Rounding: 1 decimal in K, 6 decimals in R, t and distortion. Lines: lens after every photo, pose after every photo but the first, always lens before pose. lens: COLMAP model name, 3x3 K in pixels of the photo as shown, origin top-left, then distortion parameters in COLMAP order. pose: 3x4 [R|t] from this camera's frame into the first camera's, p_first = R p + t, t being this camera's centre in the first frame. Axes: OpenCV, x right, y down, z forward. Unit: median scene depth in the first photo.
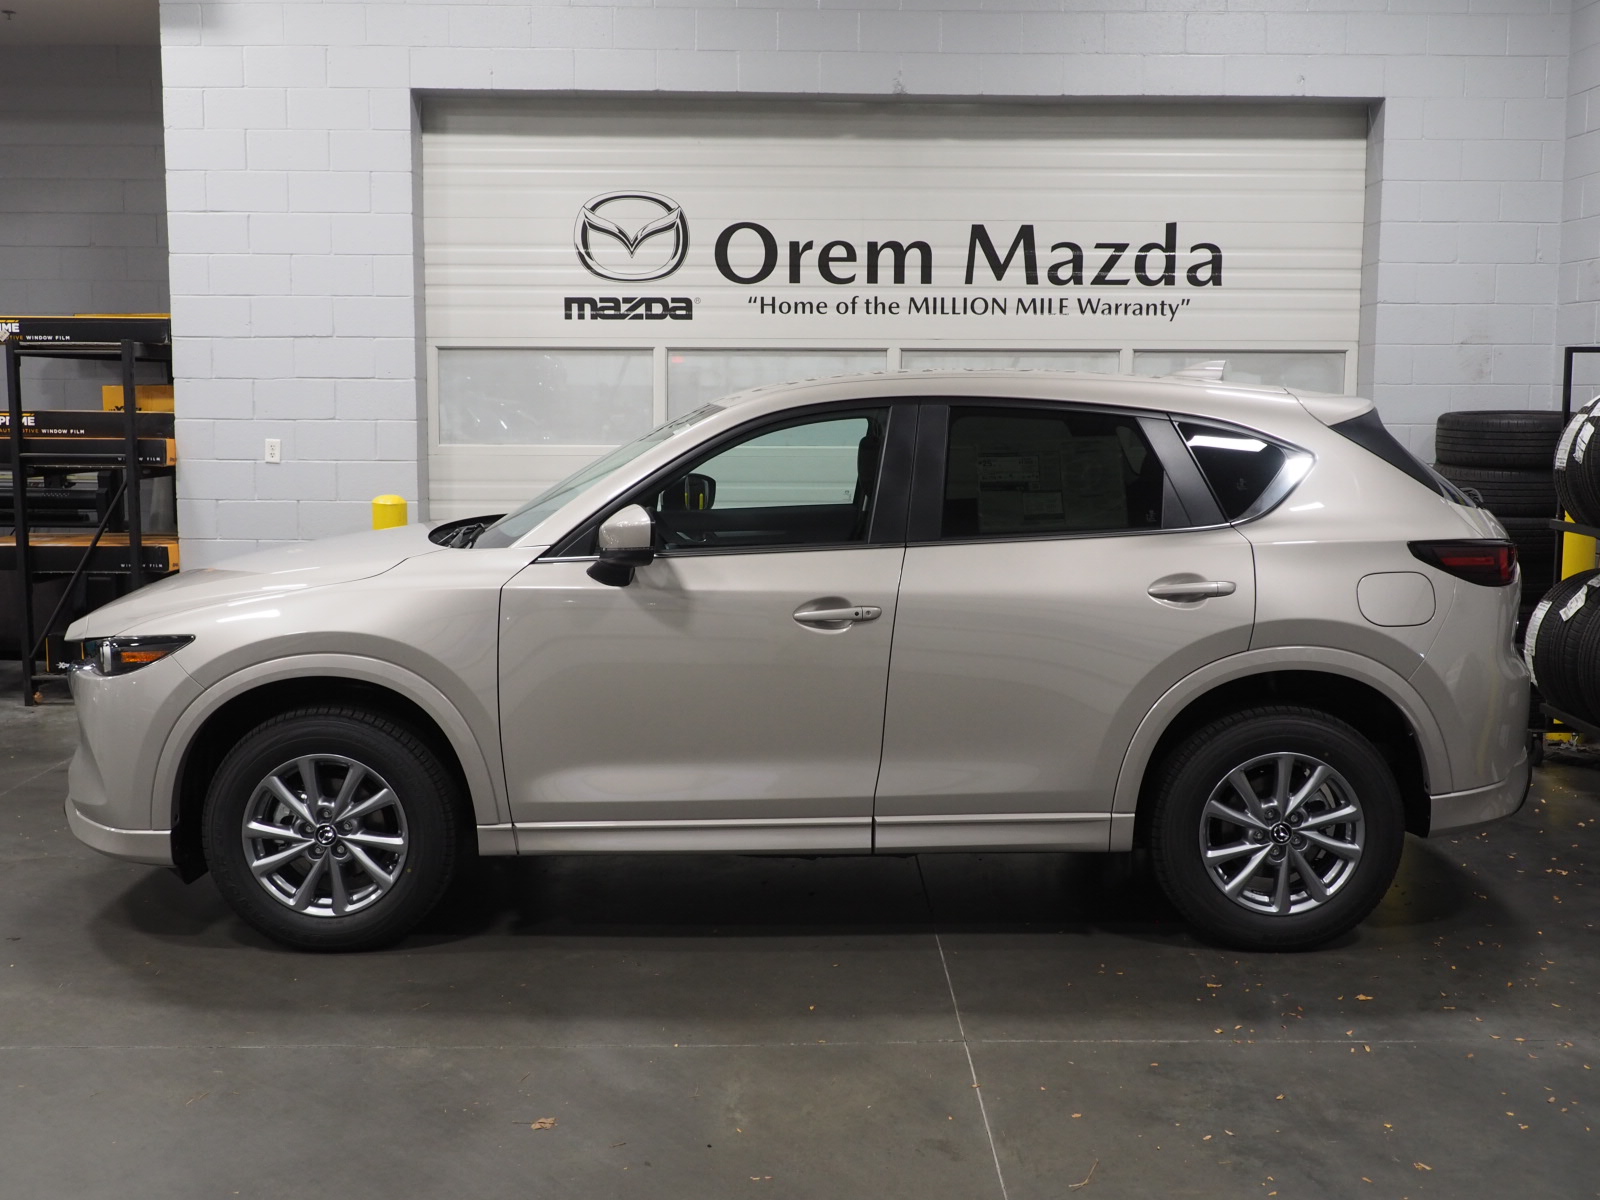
lens RADIAL K [[1646.0, 0, 801.8], [0, 1646.0, 615.0], [0, 0, 1]] dist [0.017104, 0.000000]
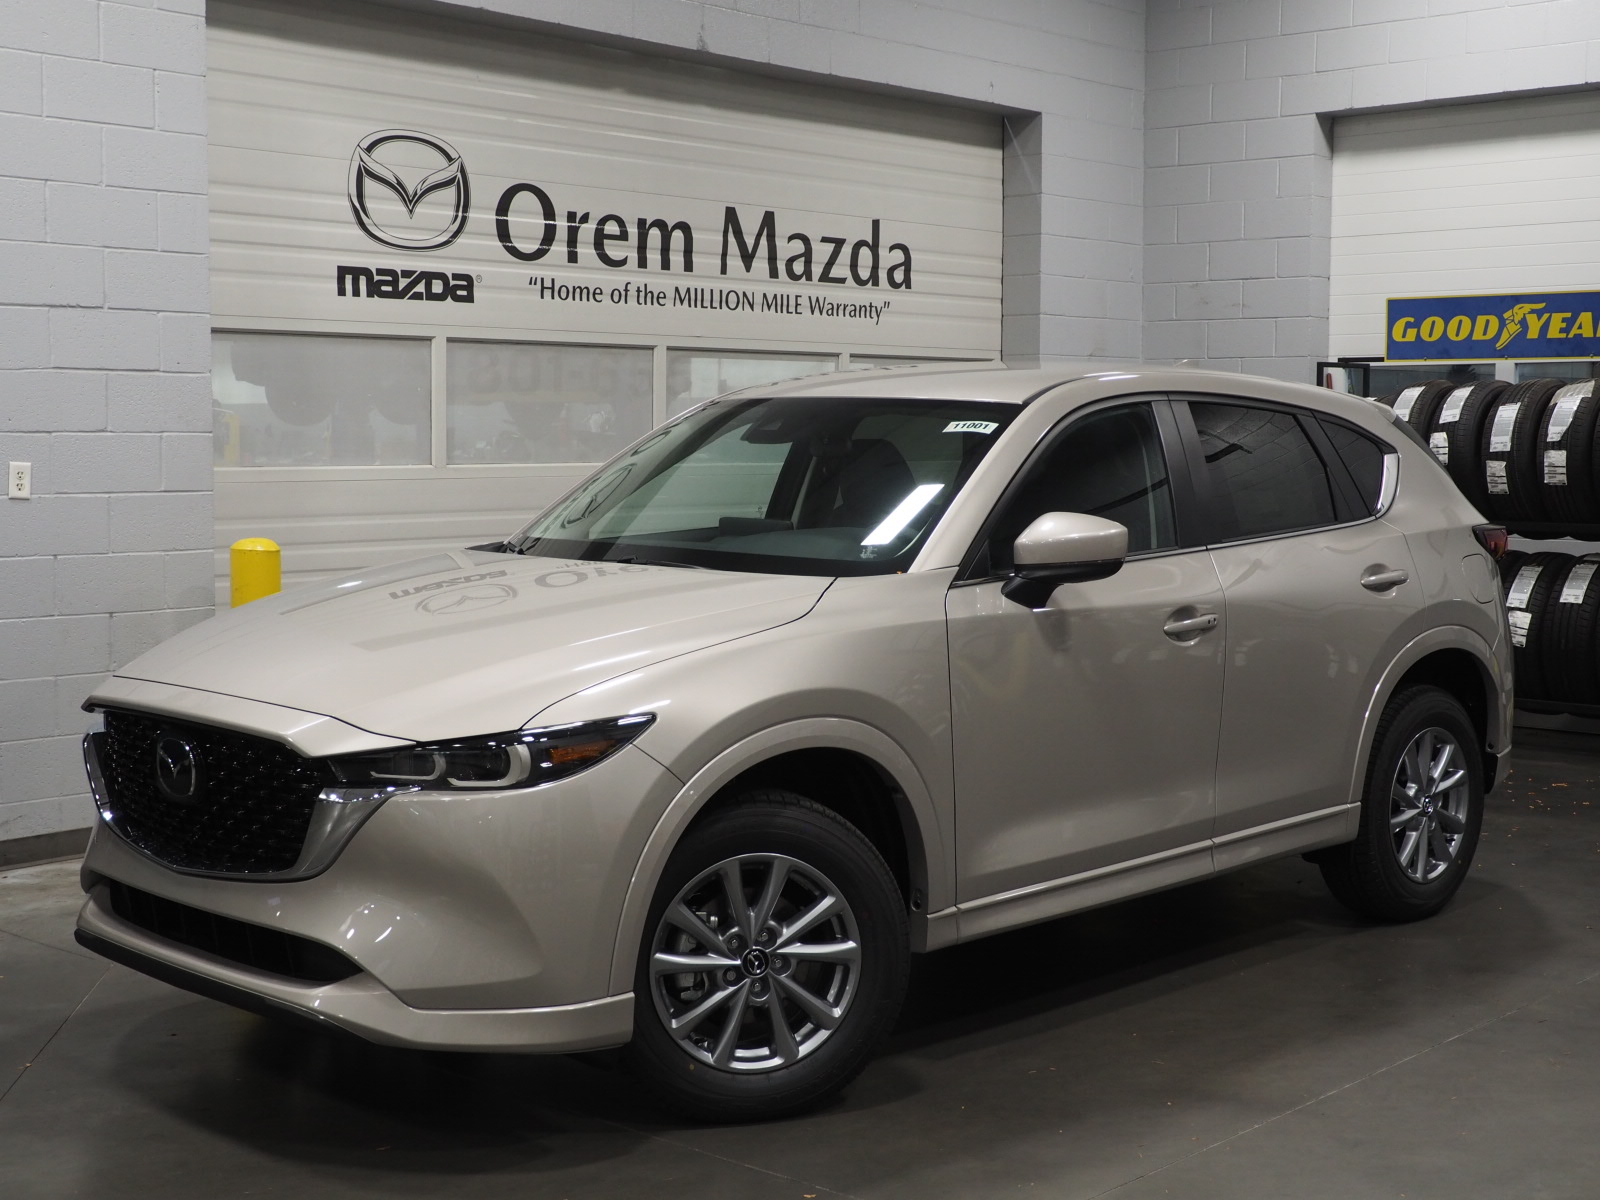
lens RADIAL K [[2124.4, 0, 798.6], [0, 2124.4, 588.0], [0, 0, 1]] dist [0.011065, 0.000000]
pose [[0.717387, -0.053843, 0.694591, -0.655216], [0.094122, 0.995359, -0.020053, -0.012024], [-0.690288, 0.079762, 0.719125, 0.189394]]
